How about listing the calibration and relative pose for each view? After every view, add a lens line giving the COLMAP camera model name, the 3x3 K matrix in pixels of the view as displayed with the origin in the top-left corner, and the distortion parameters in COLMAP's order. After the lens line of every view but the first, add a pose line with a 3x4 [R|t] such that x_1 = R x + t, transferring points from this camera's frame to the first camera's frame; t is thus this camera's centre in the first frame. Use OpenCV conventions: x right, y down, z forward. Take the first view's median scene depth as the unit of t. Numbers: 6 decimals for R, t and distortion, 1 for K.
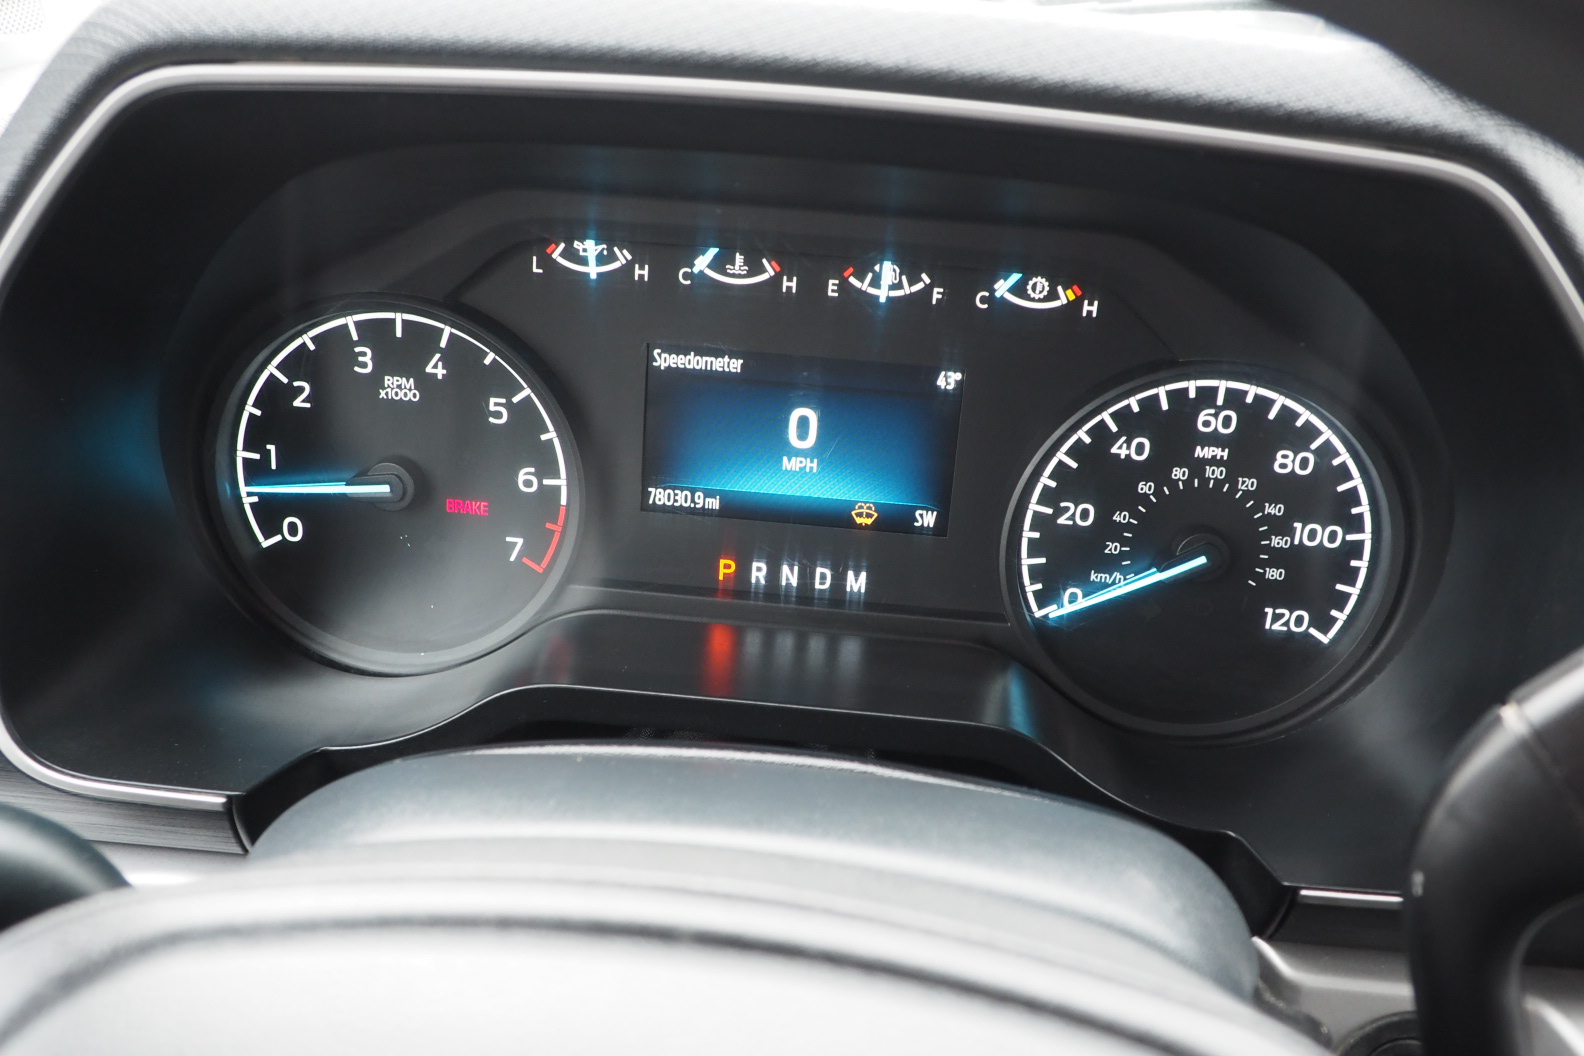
lens RADIAL K [[1433.9, 0, 777.7], [0, 1433.9, 529.5], [0, 0, 1]] dist [0.002916, -0.047916]
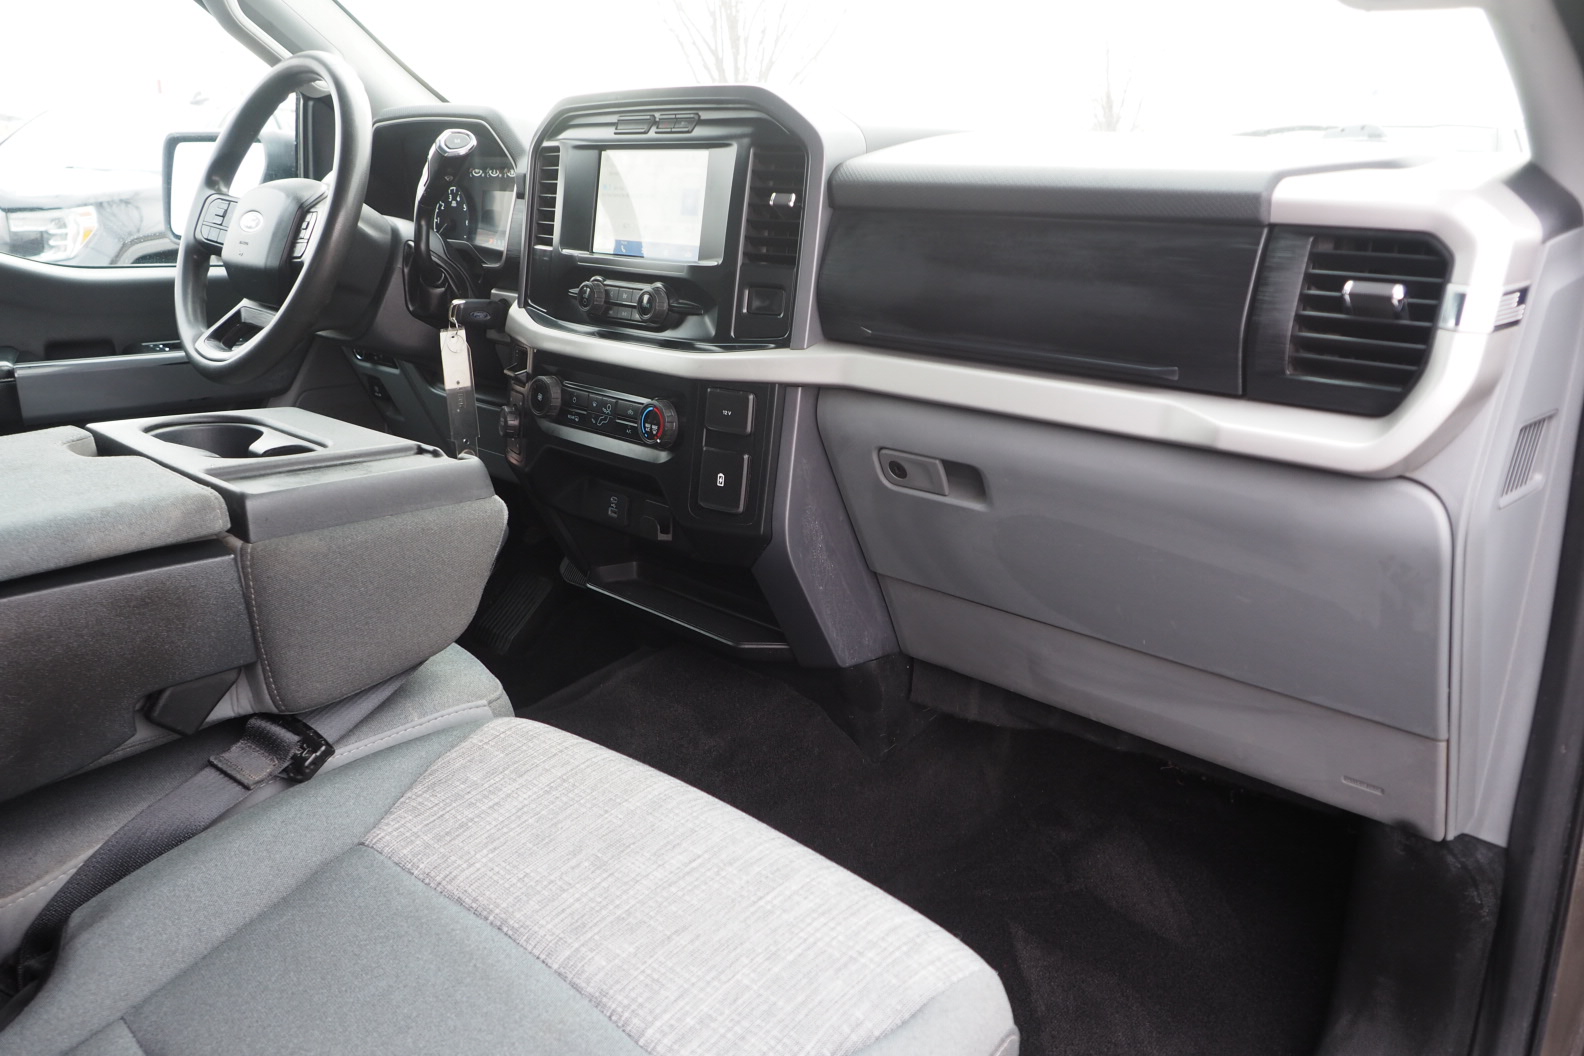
lens RADIAL K [[1196.1, 0, 777.6], [0, 1196.1, 536.3], [0, 0, 1]] dist [-0.024610, -0.012436]
pose [[0.757744, 0.141925, -0.636931, 3.259214], [-0.241214, 0.967849, -0.071305, 1.003349], [0.606333, 0.207667, 0.767616, -1.168029]]
